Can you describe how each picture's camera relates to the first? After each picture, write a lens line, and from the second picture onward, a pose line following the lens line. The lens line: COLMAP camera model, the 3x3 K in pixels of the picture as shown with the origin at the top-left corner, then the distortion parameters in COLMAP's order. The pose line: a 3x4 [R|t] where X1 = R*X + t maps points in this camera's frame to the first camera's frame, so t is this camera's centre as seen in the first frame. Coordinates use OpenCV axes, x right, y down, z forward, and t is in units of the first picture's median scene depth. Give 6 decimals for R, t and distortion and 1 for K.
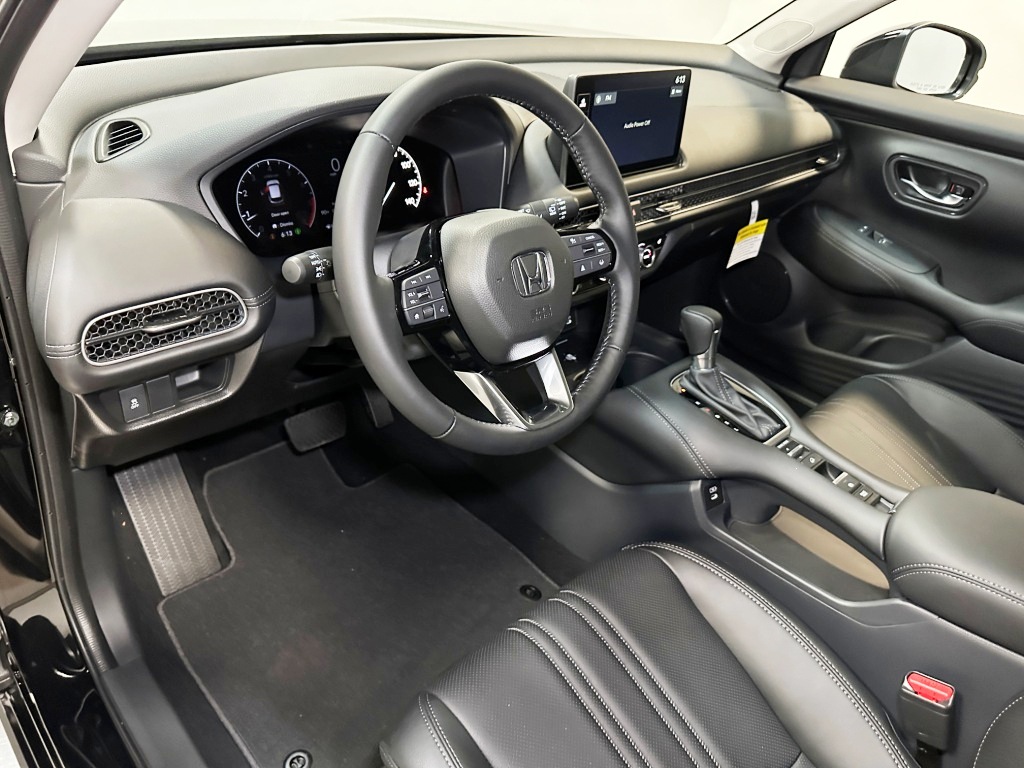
lens RADIAL K [[788.1, 0, 512.0], [0, 788.1, 384.0], [0, 0, 1]] dist [0.043640, -0.060921]
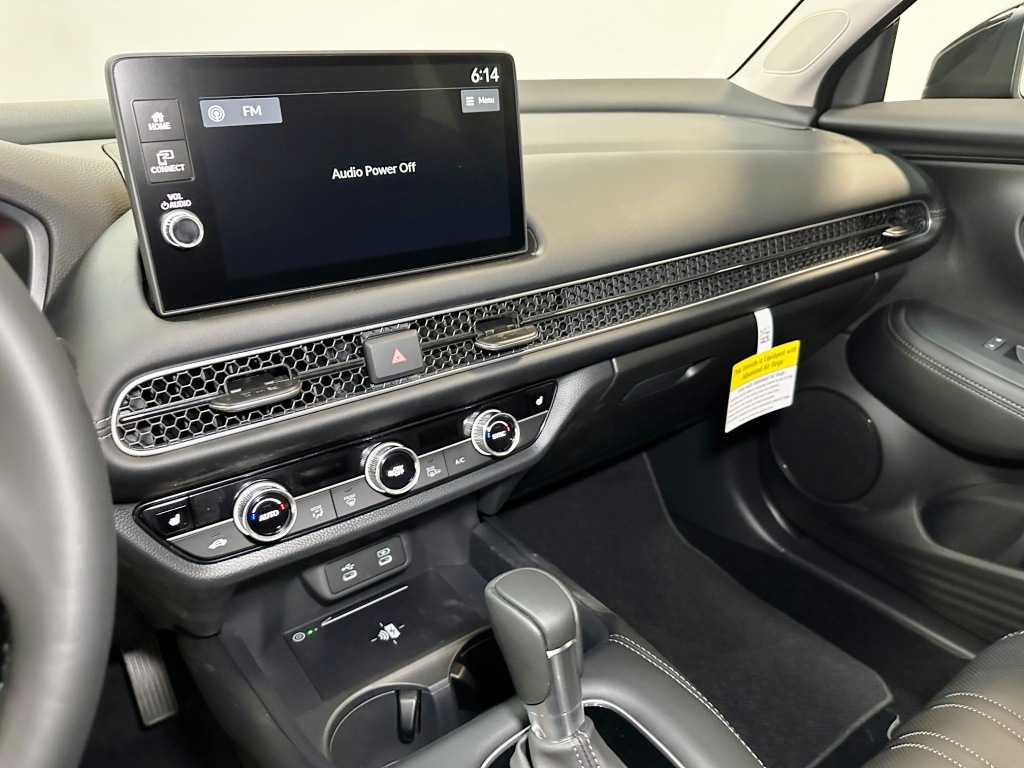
lens RADIAL K [[788.1, 0, 512.0], [0, 788.1, 384.0], [0, 0, 1]] dist [0.043640, -0.060921]
pose [[0.981272, -0.064982, -0.181335, 0.218932], [0.034644, 0.985566, -0.165710, -0.090446], [0.189486, 0.156324, 0.969360, 0.417429]]
